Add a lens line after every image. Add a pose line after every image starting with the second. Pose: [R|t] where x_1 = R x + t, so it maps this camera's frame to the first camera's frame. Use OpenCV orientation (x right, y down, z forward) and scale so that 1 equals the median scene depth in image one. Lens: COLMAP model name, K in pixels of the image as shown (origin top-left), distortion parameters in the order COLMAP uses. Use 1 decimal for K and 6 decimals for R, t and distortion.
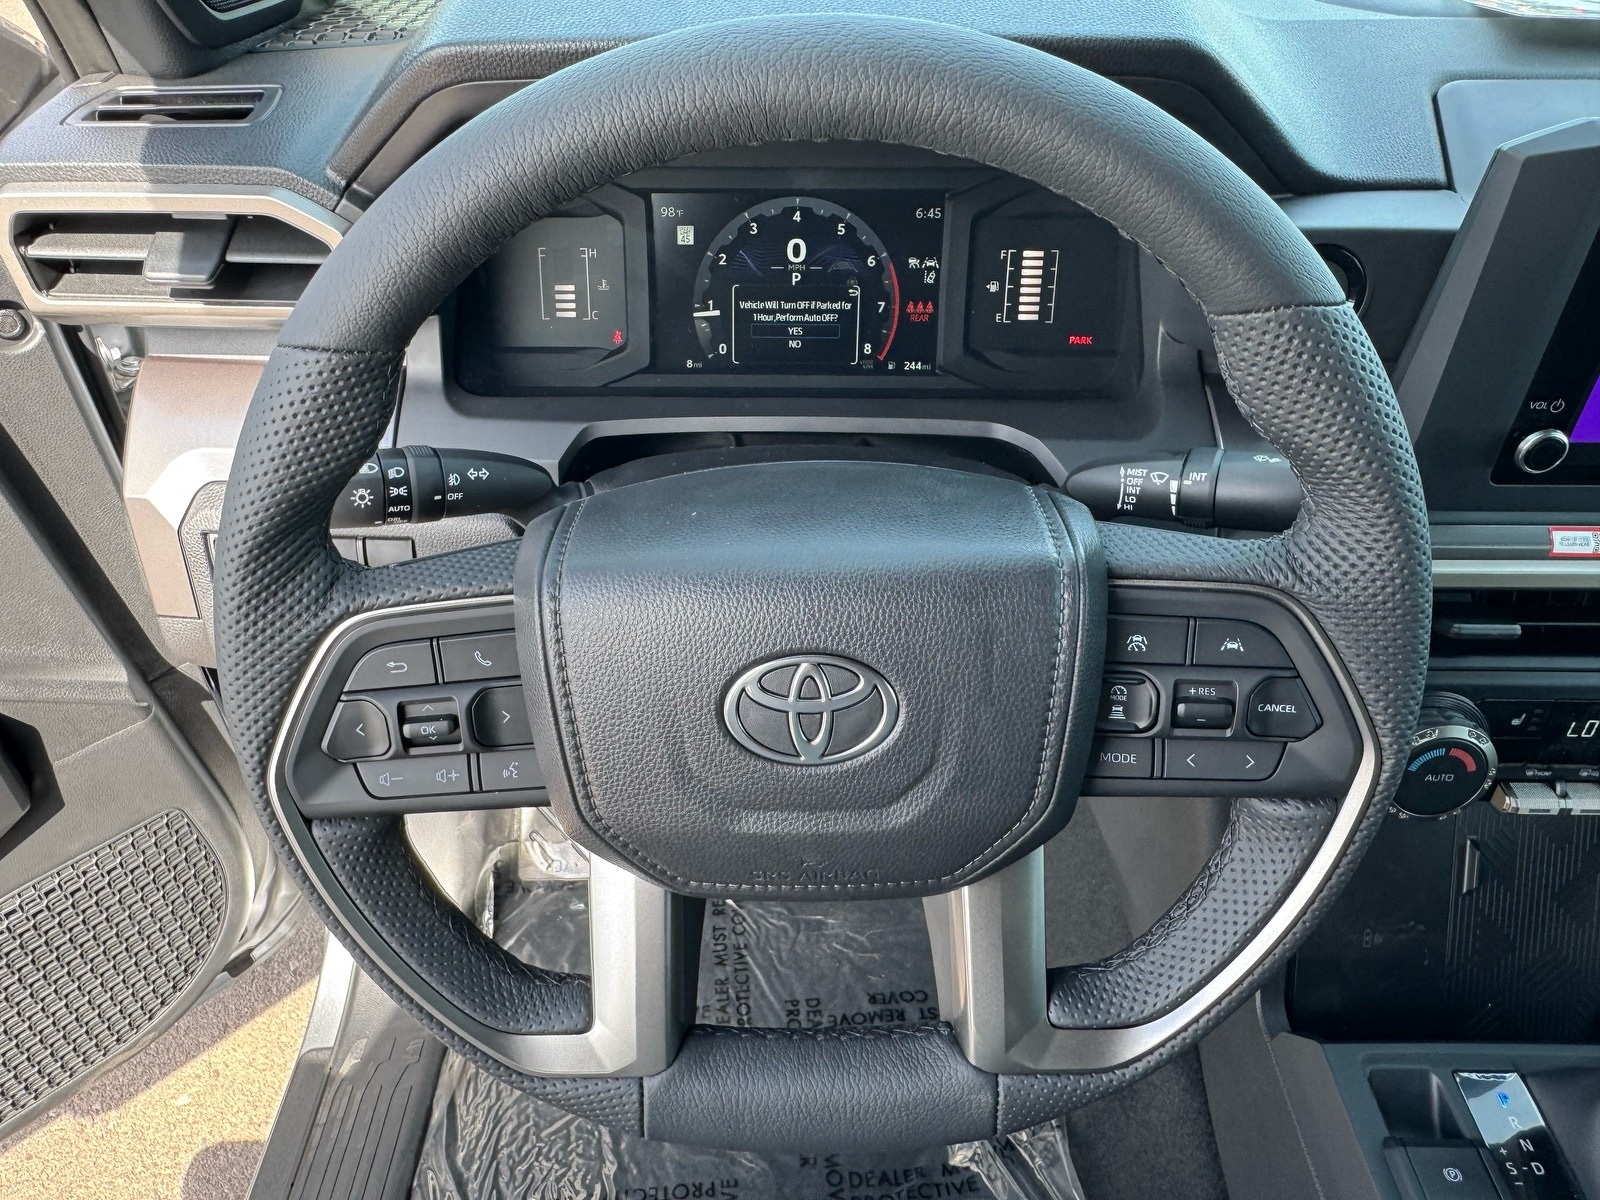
lens RADIAL K [[1069.1, 0, 752.4], [0, 1069.1, 609.9], [0, 0, 1]] dist [-0.007712, 0.003879]
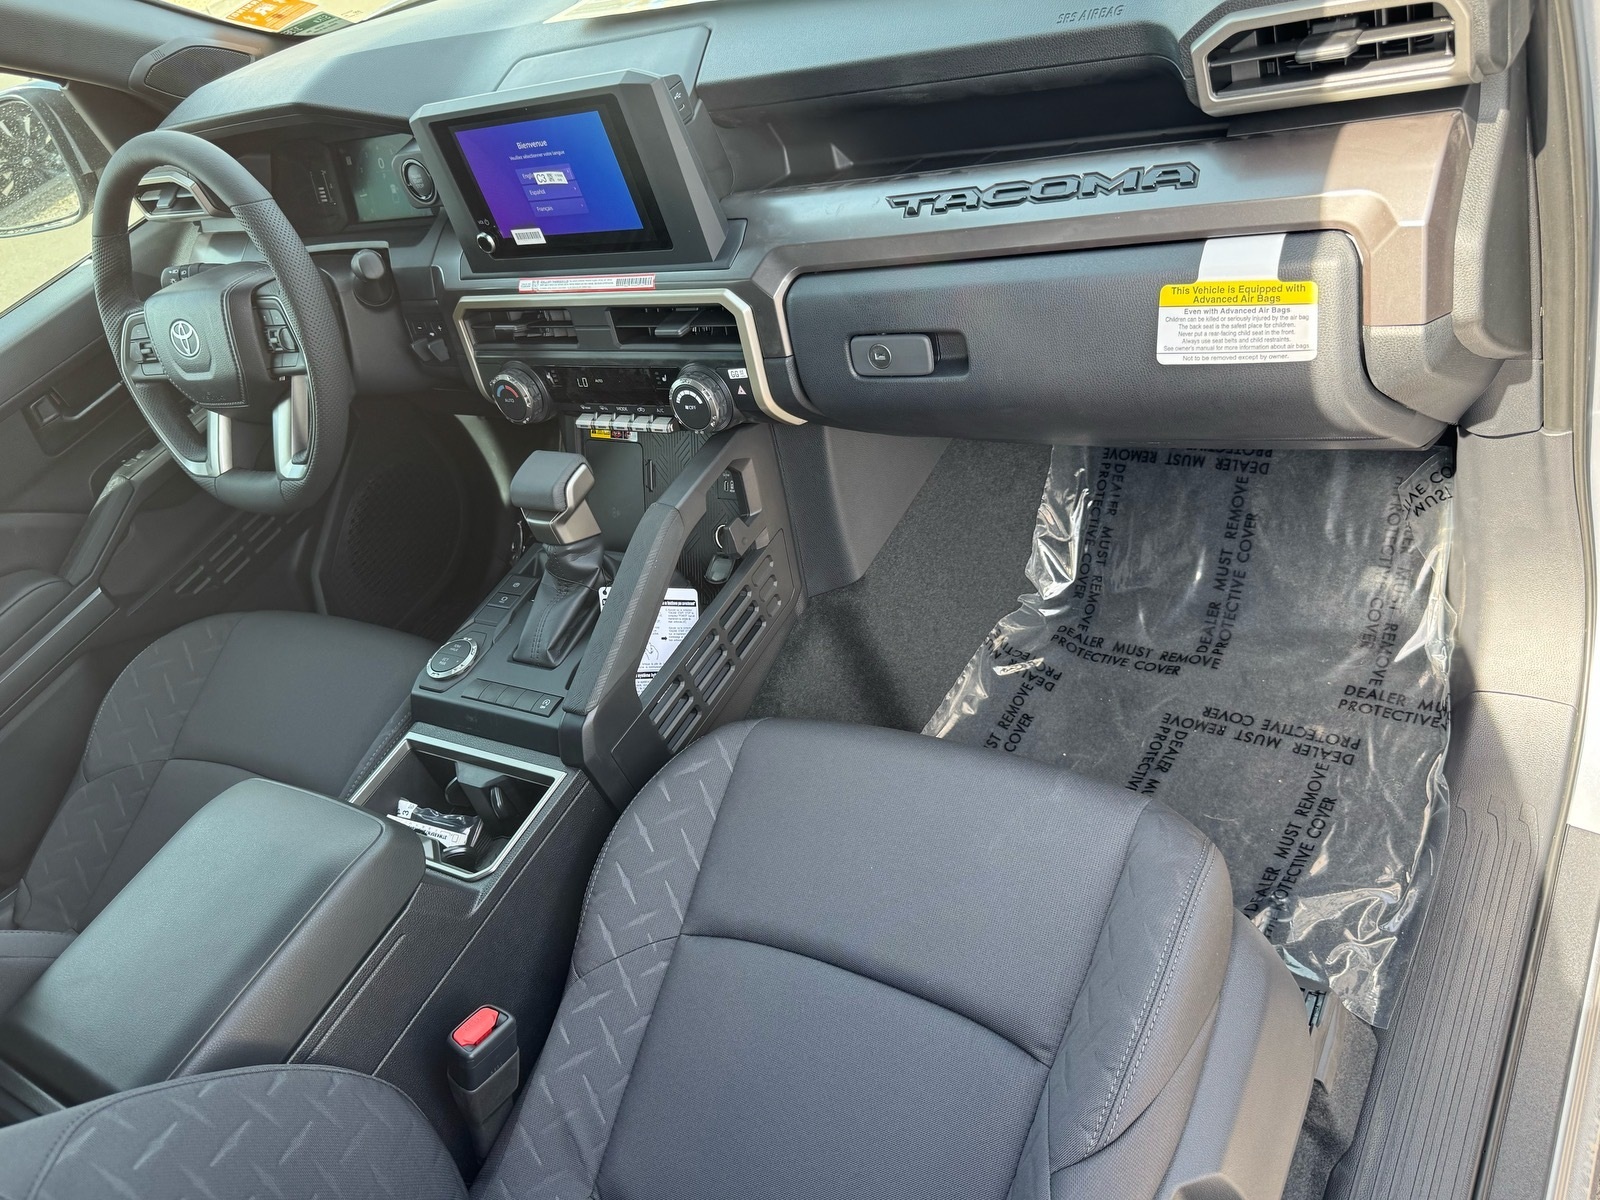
lens RADIAL K [[1261.6, 0, 793.7], [0, 1261.6, 611.4], [0, 0, 1]] dist [0.078292, -0.101845]
pose [[0.817725, 0.108733, -0.565246, 2.316711], [-0.047465, 0.991389, 0.122041, 0.211819], [0.573649, -0.072967, 0.815845, -0.711767]]
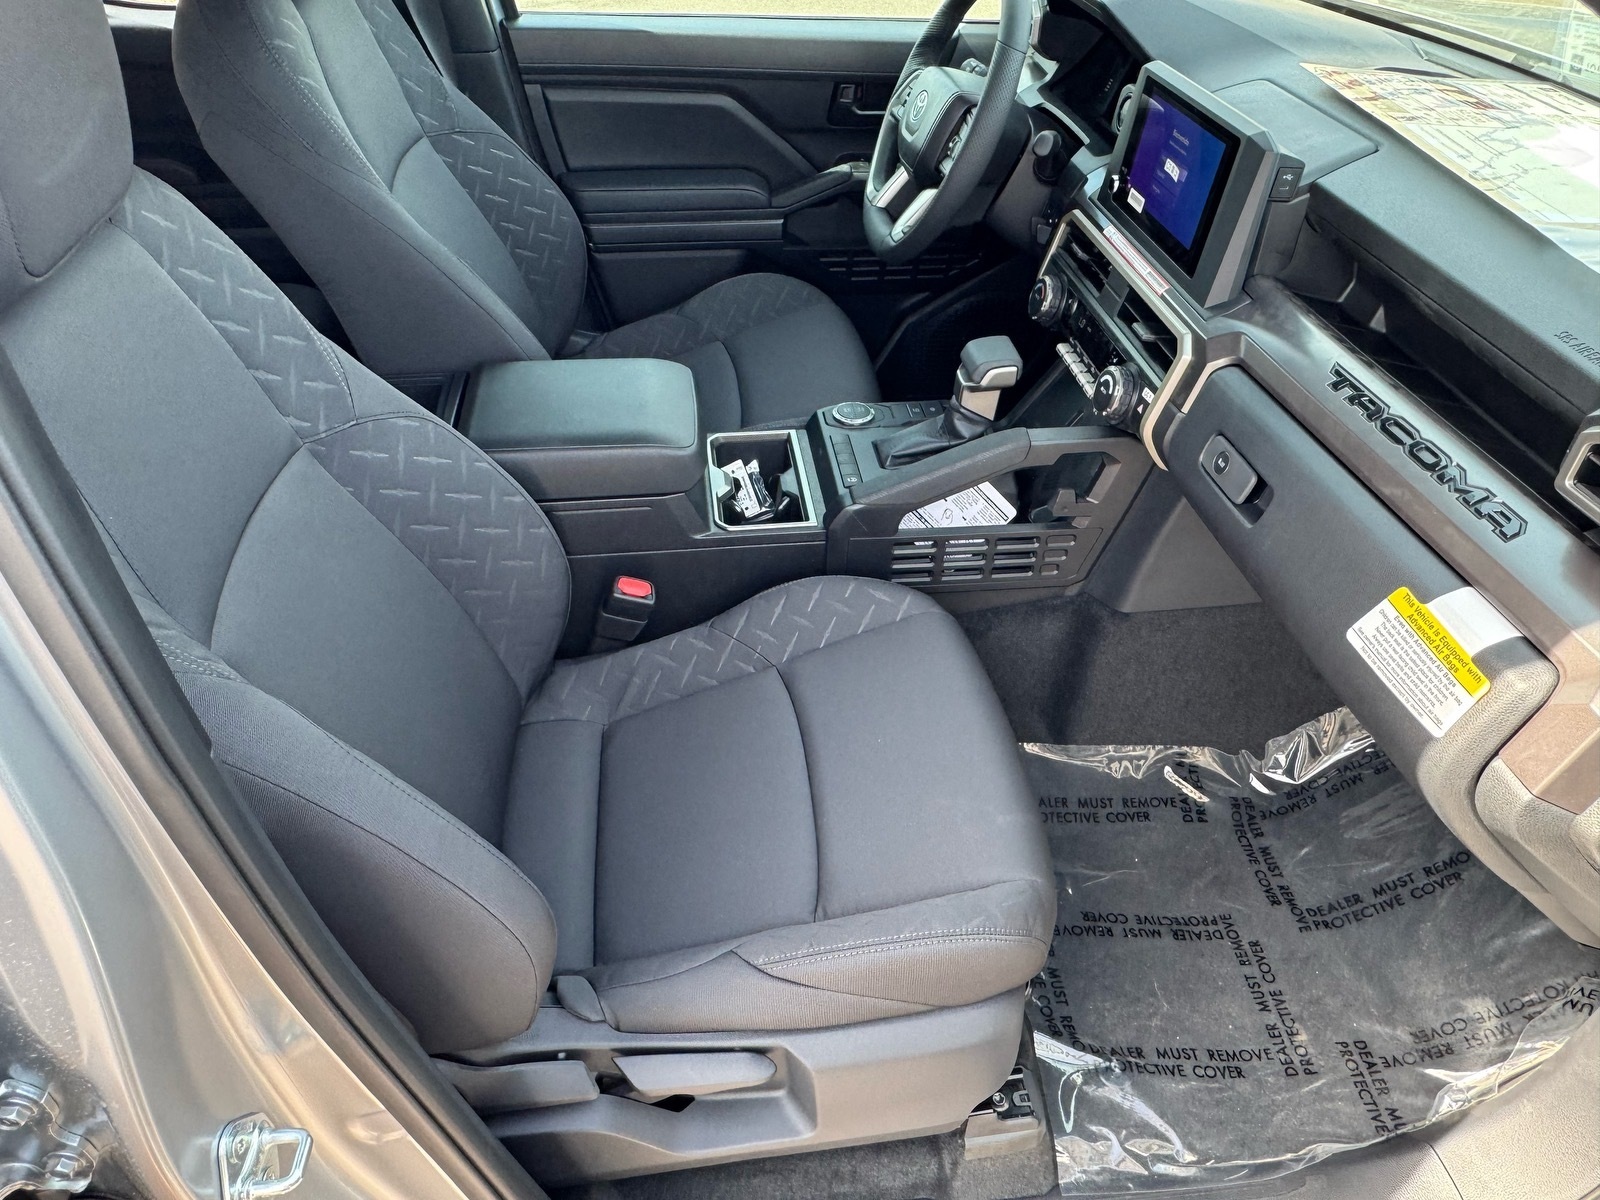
lens RADIAL K [[1069.1, 0, 779.1], [0, 1069.1, 604.8], [0, 0, 1]] dist [-0.007712, 0.003879]
pose [[0.127502, 0.638566, -0.758931, 2.701011], [-0.660792, 0.625317, 0.415129, -0.036863], [0.739660, 0.448567, 0.501689, -0.404797]]
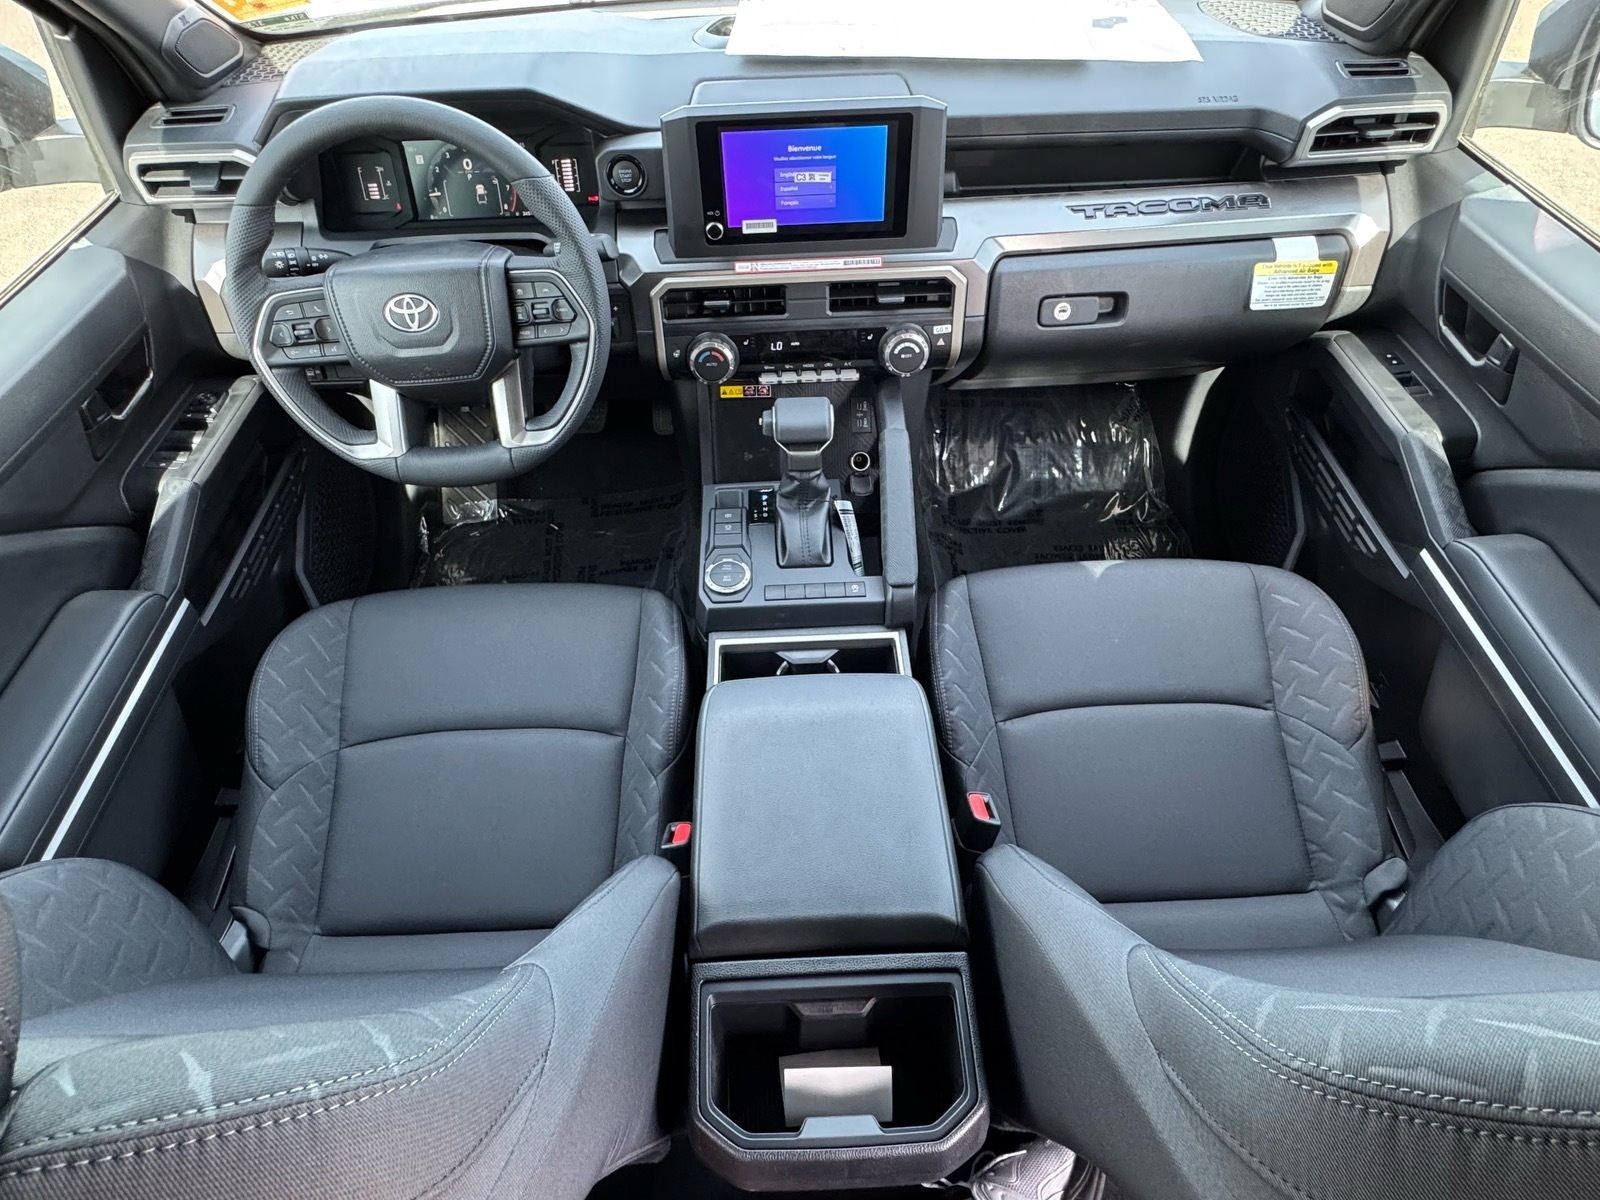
lens RADIAL K [[906.9, 0, 789.6], [0, 906.9, 609.9], [0, 0, 1]] dist [-0.003209, -0.000510]
pose [[0.998209, -0.054834, 0.023900, 0.661514], [0.050727, 0.987756, 0.147529, 0.386260], [-0.031697, -0.146052, 0.988769, -1.171880]]
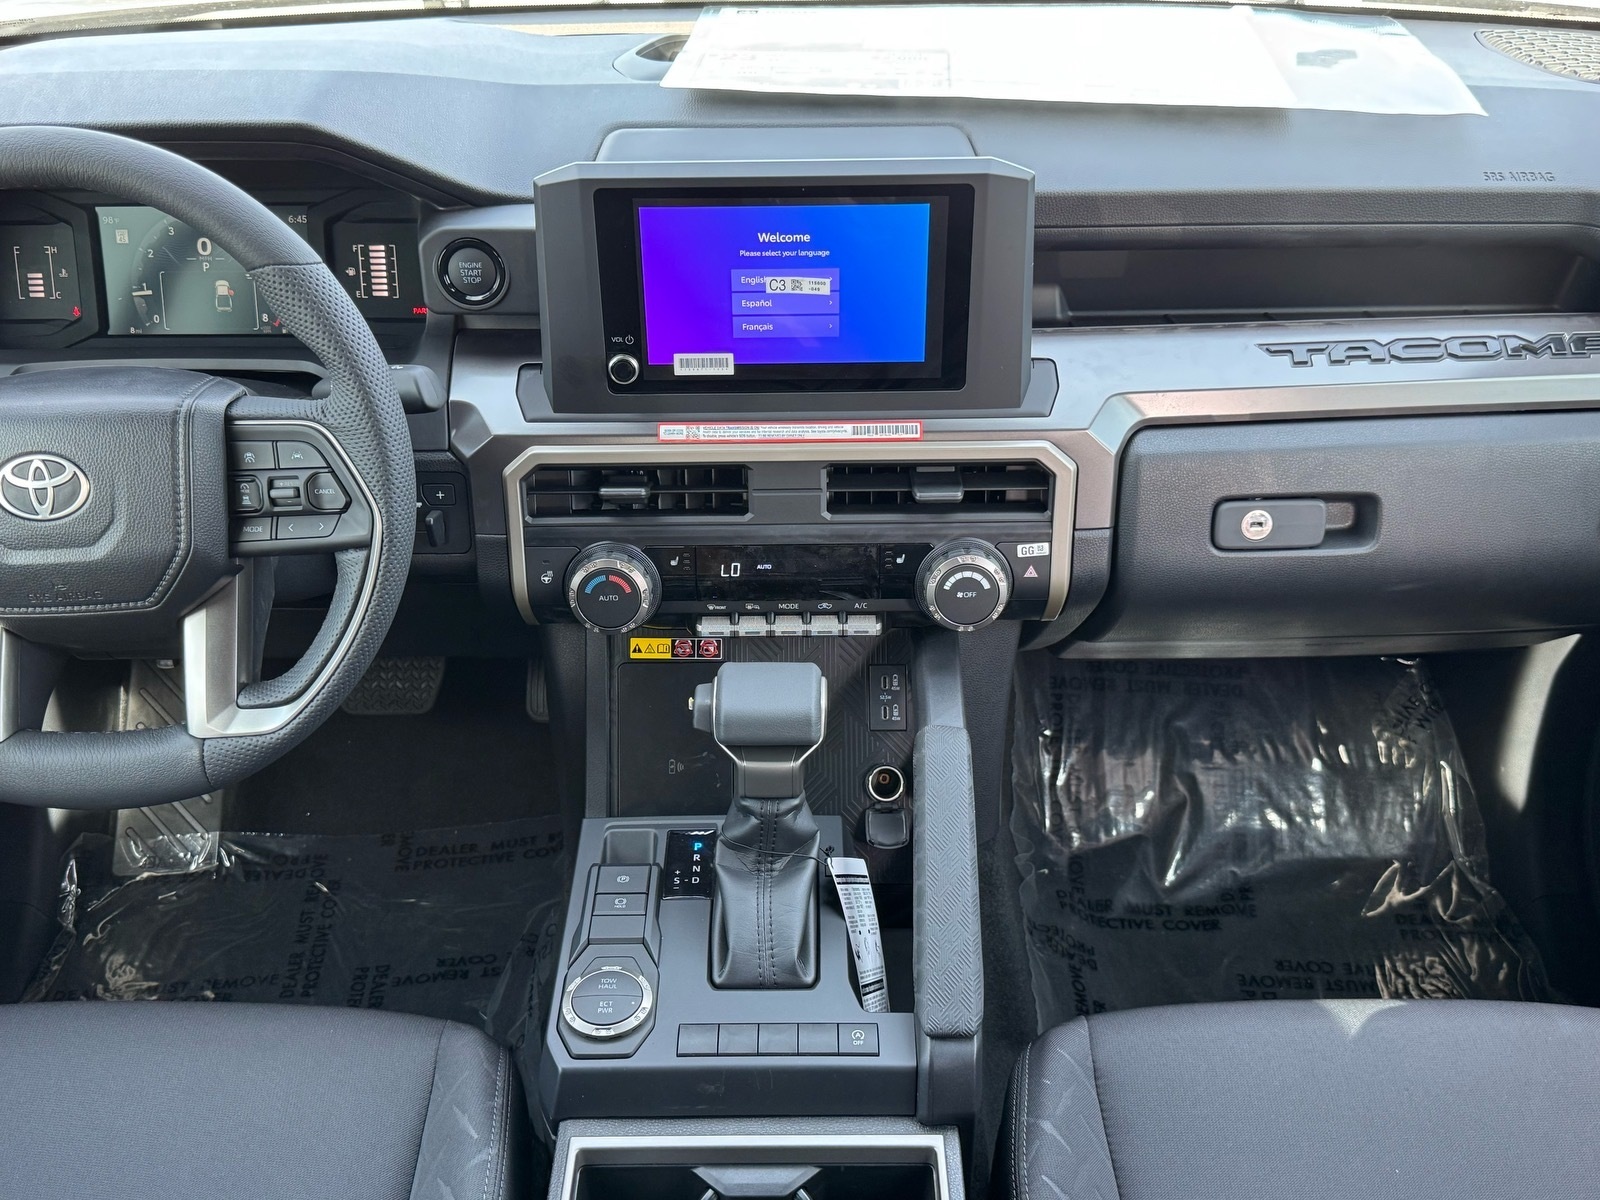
lens RADIAL K [[1614.2, 0, 785.4], [0, 1614.2, 604.6], [0, 0, 1]] dist [0.085005, 0.000000]
pose [[0.999833, -0.014813, 0.010746, 0.758744], [0.015991, 0.992716, -0.119412, 0.380323], [-0.008899, 0.119564, 0.992787, -1.036479]]
